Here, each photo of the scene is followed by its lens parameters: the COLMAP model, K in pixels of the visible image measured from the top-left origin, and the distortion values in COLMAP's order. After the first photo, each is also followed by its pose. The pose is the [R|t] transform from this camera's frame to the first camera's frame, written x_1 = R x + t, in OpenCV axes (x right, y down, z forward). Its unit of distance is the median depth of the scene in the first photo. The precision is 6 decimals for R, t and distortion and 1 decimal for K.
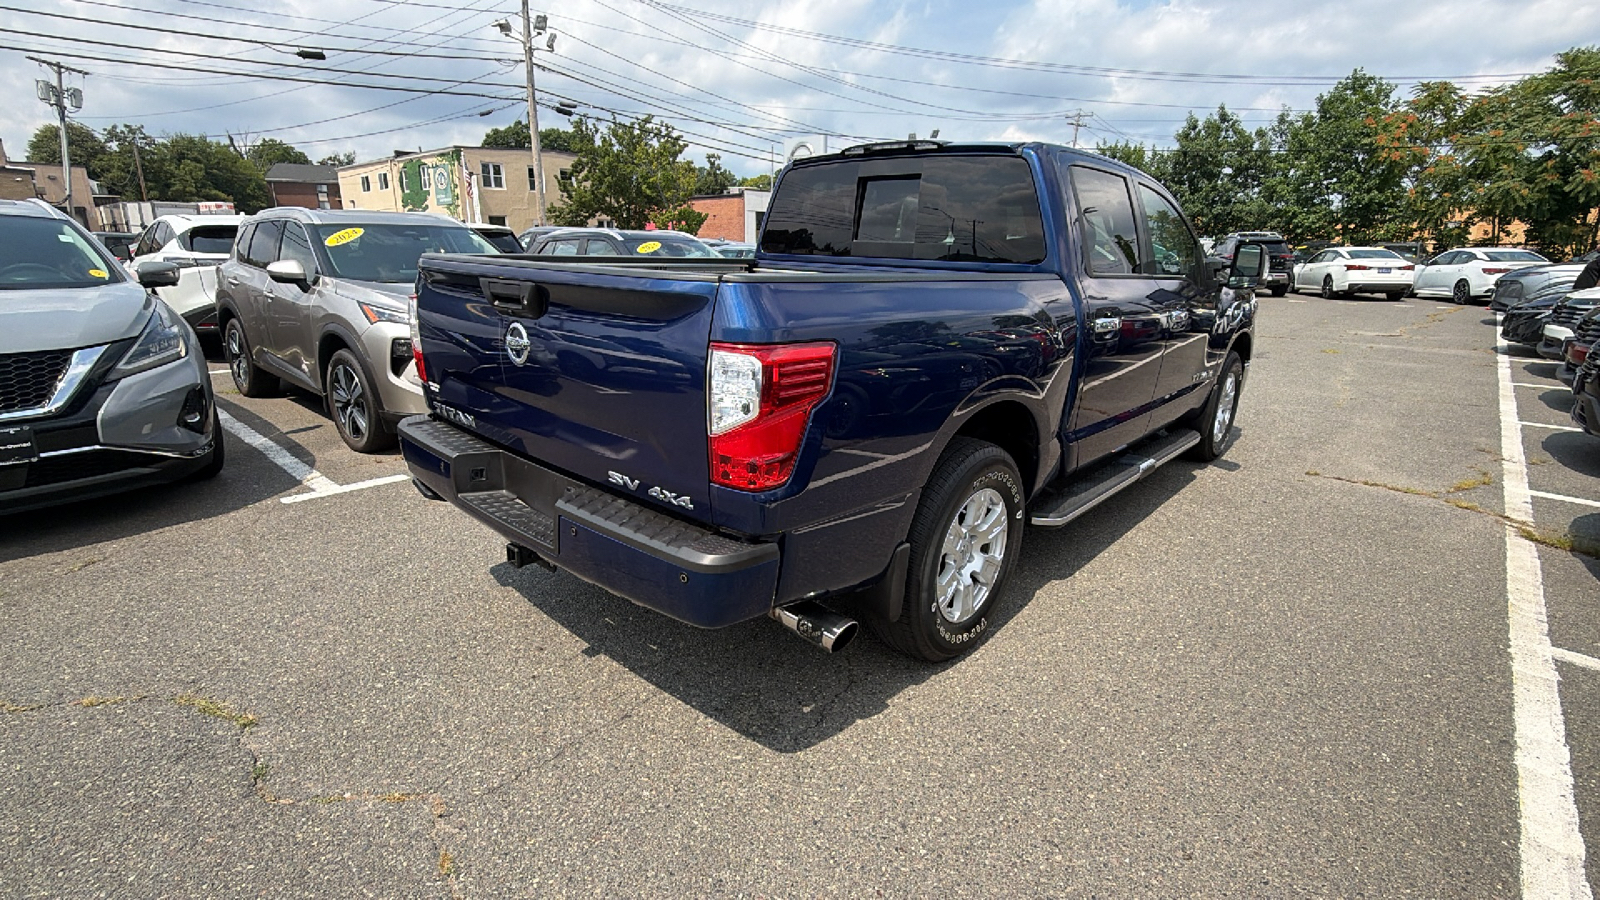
lens RADIAL K [[731.9, 0, 802.4], [0, 731.9, 446.2], [0, 0, 1]] dist [0.000045, -0.000596]
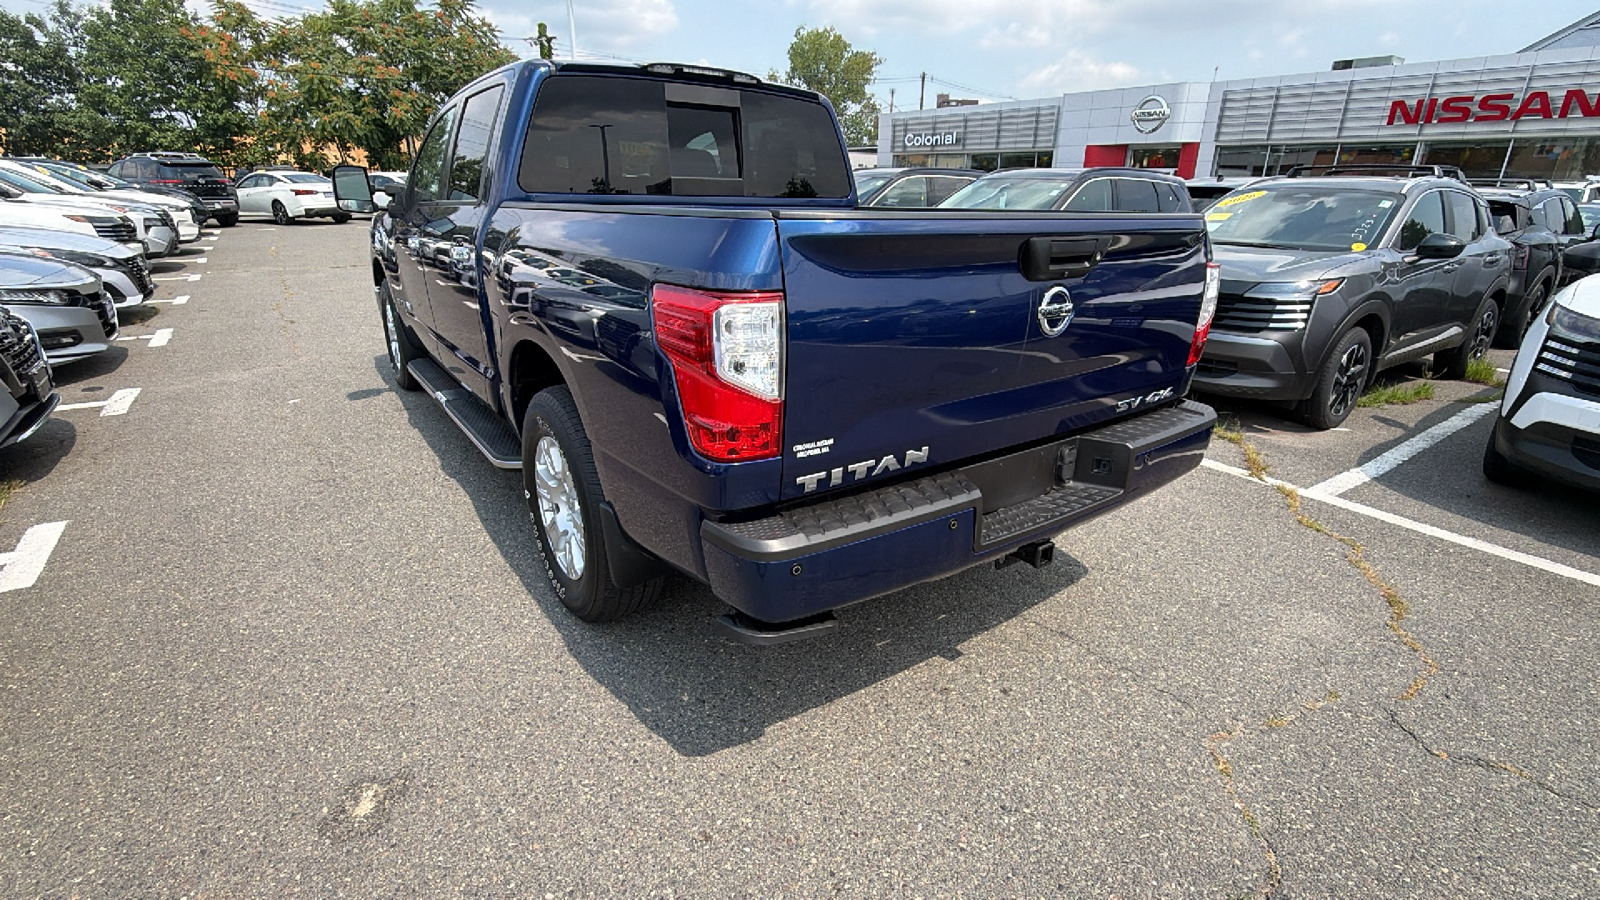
lens RADIAL K [[731.1, 0, 802.7], [0, 731.1, 446.2], [0, 0, 1]] dist [0.001165, -0.001181]
pose [[0.216489, -0.339403, 0.915390, -0.089553], [0.249040, 0.925805, 0.284367, -0.021561], [-0.943987, 0.166406, 0.284951, 0.073740]]
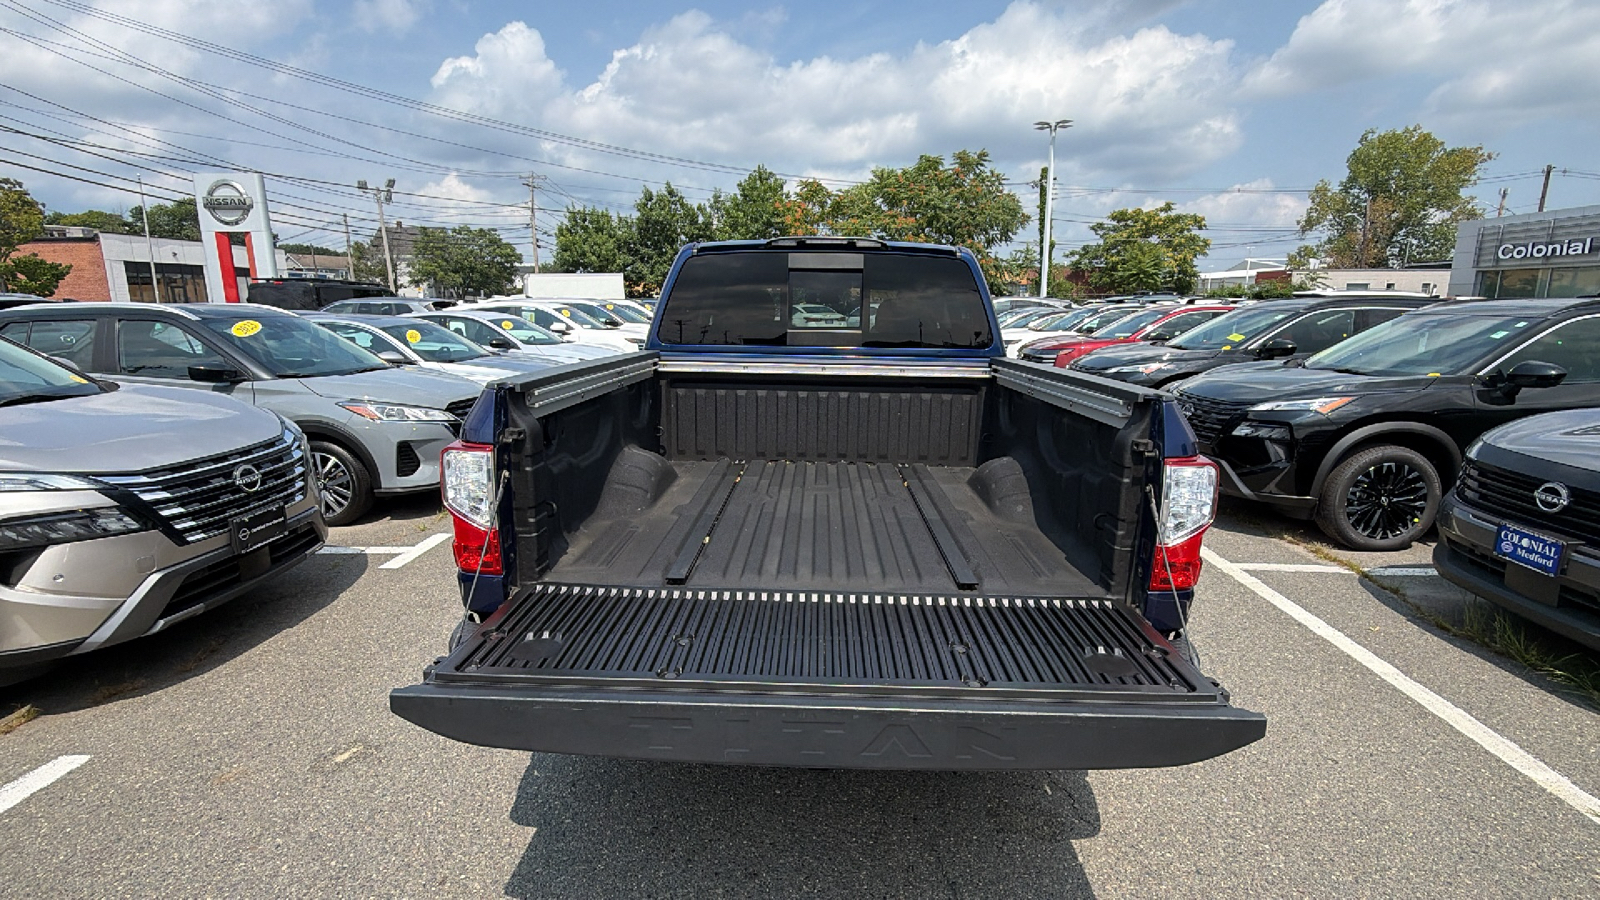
lens RADIAL K [[731.9, 0, 802.4], [0, 731.9, 446.2], [0, 0, 1]] dist [0.000045, -0.000596]
pose [[0.761674, -0.134692, 0.633807, -0.063265], [0.178638, 0.983899, -0.005586, -0.013105], [-0.622849, 0.117477, 0.773471, 0.026913]]
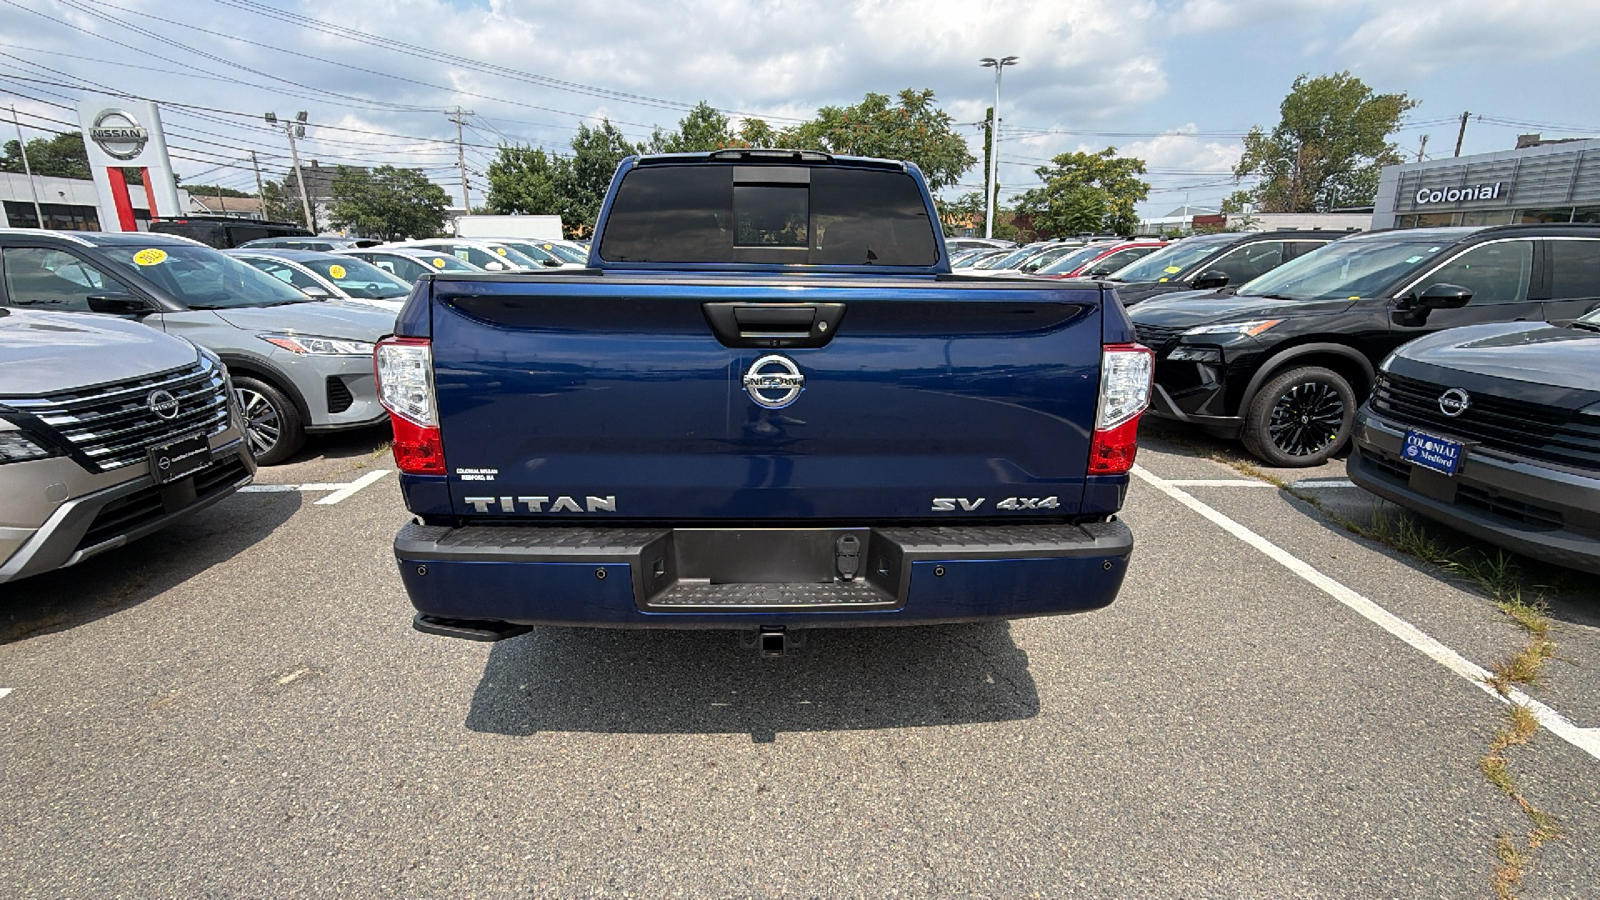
lens RADIAL K [[731.1, 0, 802.7], [0, 731.1, 446.2], [0, 0, 1]] dist [0.001165, -0.001181]
pose [[0.713205, -0.192889, 0.673894, -0.064080], [0.193163, 0.978252, 0.075574, -0.008686], [-0.673815, 0.076272, 0.734953, 0.027319]]
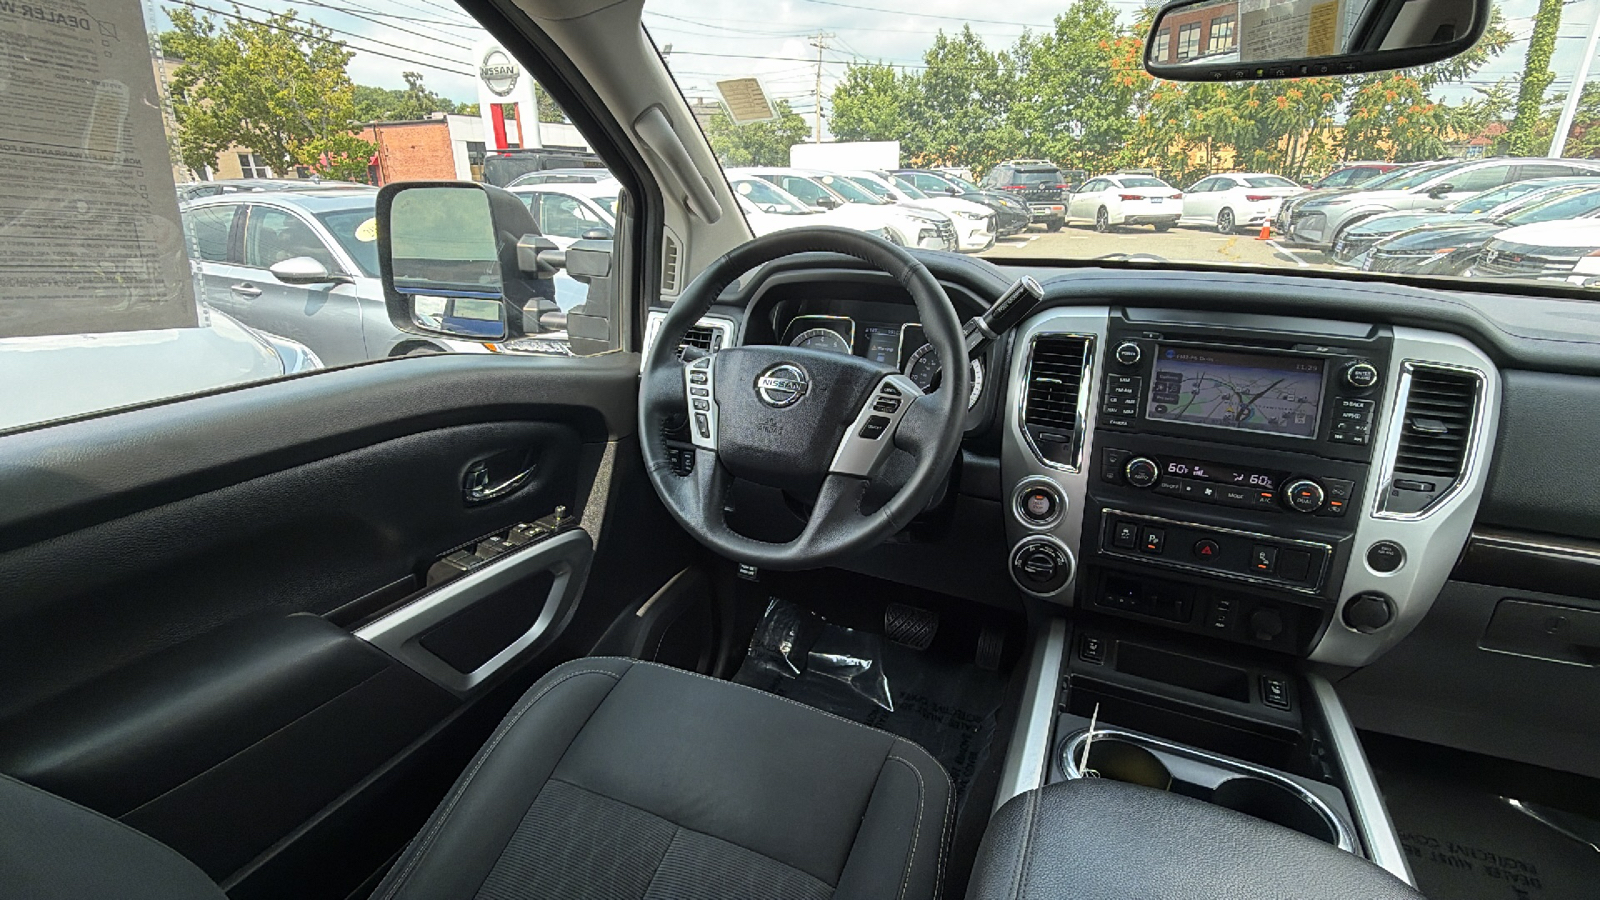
lens RADIAL K [[731.1, 0, 802.7], [0, 731.1, 446.2], [0, 0, 1]] dist [0.001165, -0.001181]
pose [[0.949623, -0.121949, 0.288694, 0.032354], [0.097783, 0.990493, 0.096754, -0.038976], [-0.297748, -0.063651, 0.952520, 0.137523]]
